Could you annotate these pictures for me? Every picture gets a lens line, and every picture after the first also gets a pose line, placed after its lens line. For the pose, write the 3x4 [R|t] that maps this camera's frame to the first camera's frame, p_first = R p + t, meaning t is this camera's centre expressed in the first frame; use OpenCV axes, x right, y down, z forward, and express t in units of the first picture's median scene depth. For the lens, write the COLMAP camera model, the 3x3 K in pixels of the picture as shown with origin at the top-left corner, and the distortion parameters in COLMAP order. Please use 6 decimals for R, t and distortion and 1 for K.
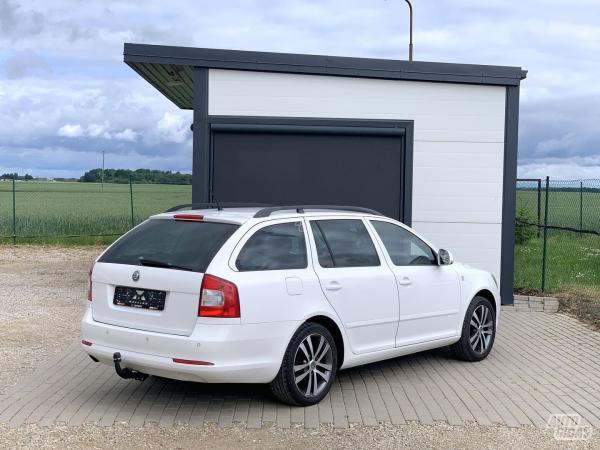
lens RADIAL K [[472.4, 0, 300.0], [0, 472.4, 225.0], [0, 0, 1]] dist [0.005000, -0.002886]
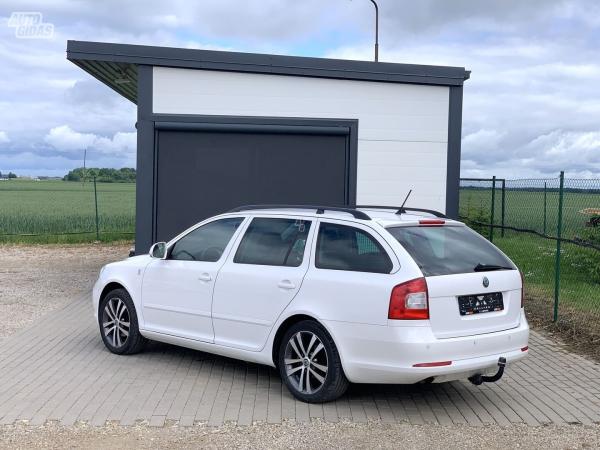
lens RADIAL K [[470.2, 0, 300.0], [0, 470.2, 225.0], [0, 0, 1]] dist [0.007164, -0.002919]
pose [[0.999883, 0.002653, 0.015043, 0.101786], [-0.002661, 0.999996, 0.000545, 0.002304], [-0.015042, -0.000585, 0.999887, 0.001808]]
